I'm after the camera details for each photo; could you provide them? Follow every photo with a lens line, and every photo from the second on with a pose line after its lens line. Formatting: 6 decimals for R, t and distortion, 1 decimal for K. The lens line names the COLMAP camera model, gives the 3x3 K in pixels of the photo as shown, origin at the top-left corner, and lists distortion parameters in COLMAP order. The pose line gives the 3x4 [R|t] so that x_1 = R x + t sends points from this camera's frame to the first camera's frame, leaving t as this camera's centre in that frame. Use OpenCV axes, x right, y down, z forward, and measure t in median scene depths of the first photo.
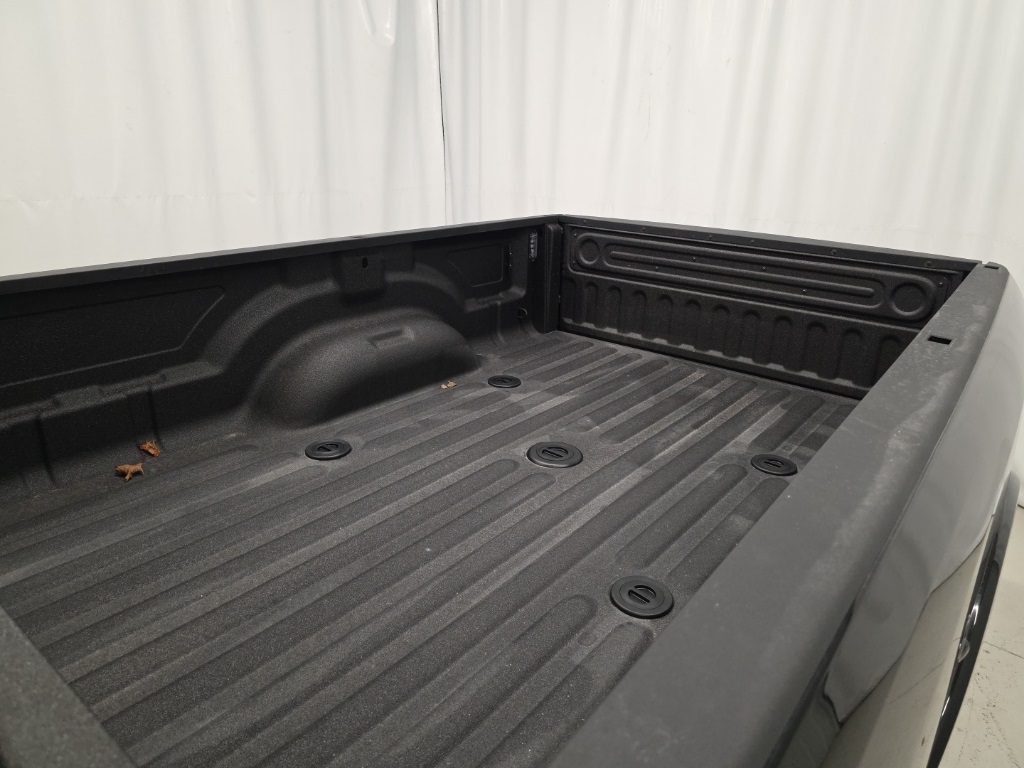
lens RADIAL K [[684.5, 0, 518.5], [0, 684.5, 386.7], [0, 0, 1]] dist [0.033544, -0.027575]
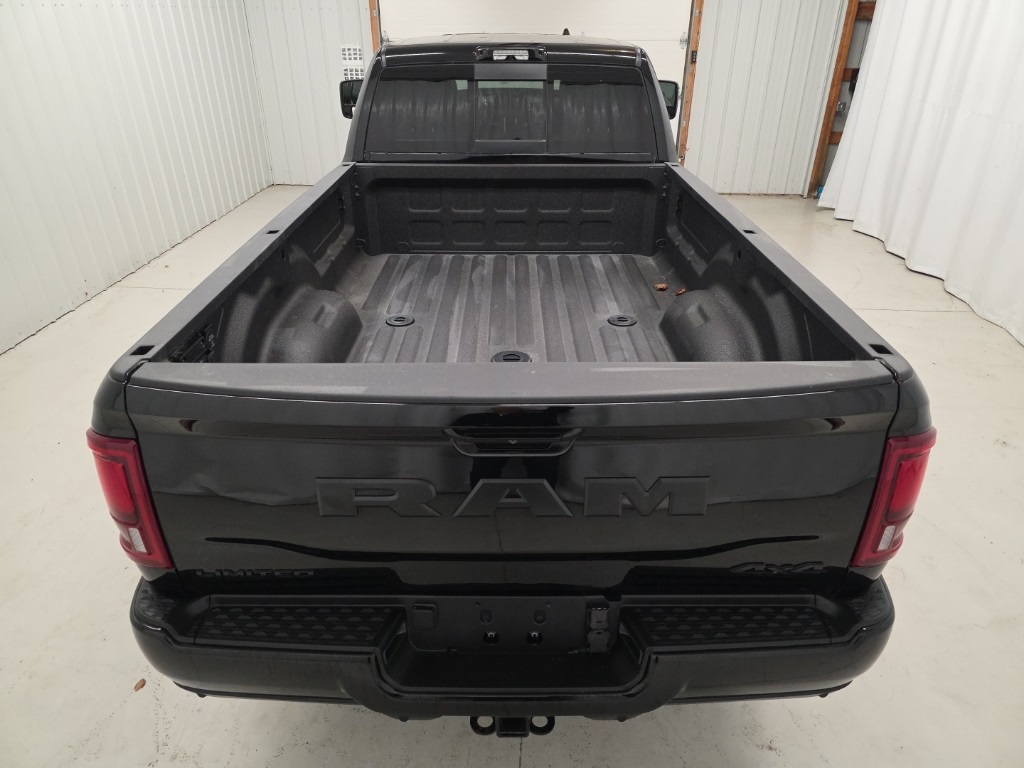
lens RADIAL K [[680.7, 0, 512.0], [0, 680.7, 384.0], [0, 0, 1]] dist [0.033922, -0.025134]
pose [[-0.780387, 0.262885, -0.567351, 1.043645], [-0.243383, 0.708080, 0.662863, -0.963637], [0.575987, 0.655373, -0.488595, 2.094975]]
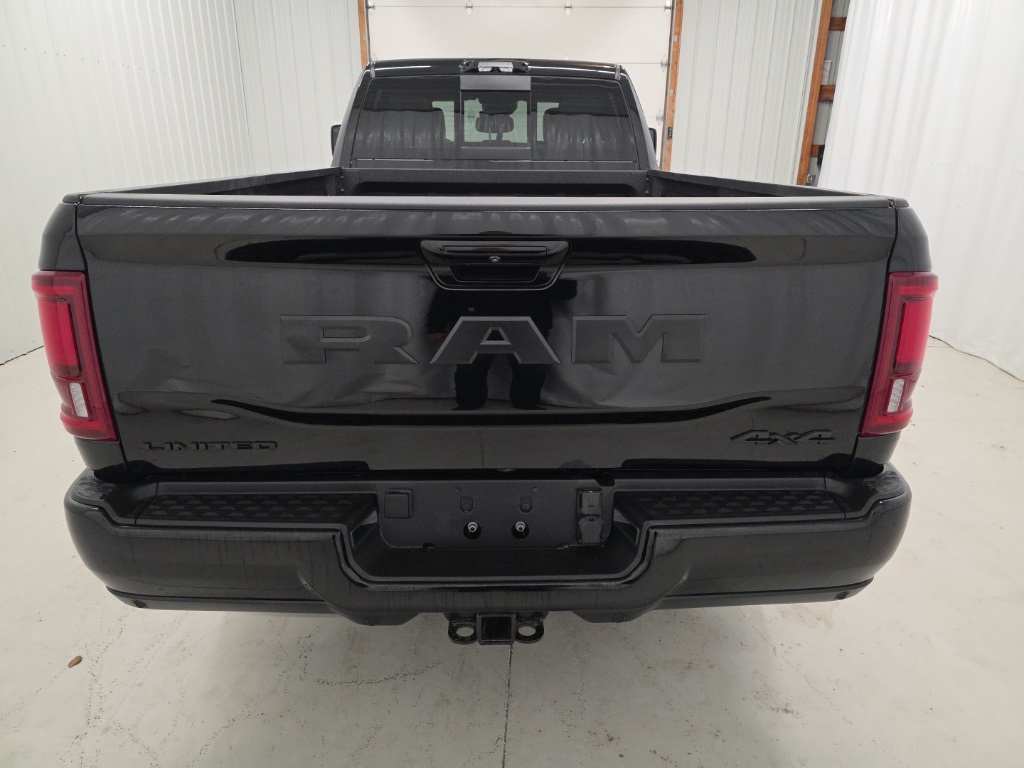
lens RADIAL K [[684.5, 0, 518.5], [0, 684.5, 386.7], [0, 0, 1]] dist [0.033544, -0.027575]
pose [[-0.763127, 0.176578, -0.621657, 1.096526], [-0.256083, 0.800575, 0.541757, -0.545141], [0.593346, 0.572625, -0.565722, 2.360044]]
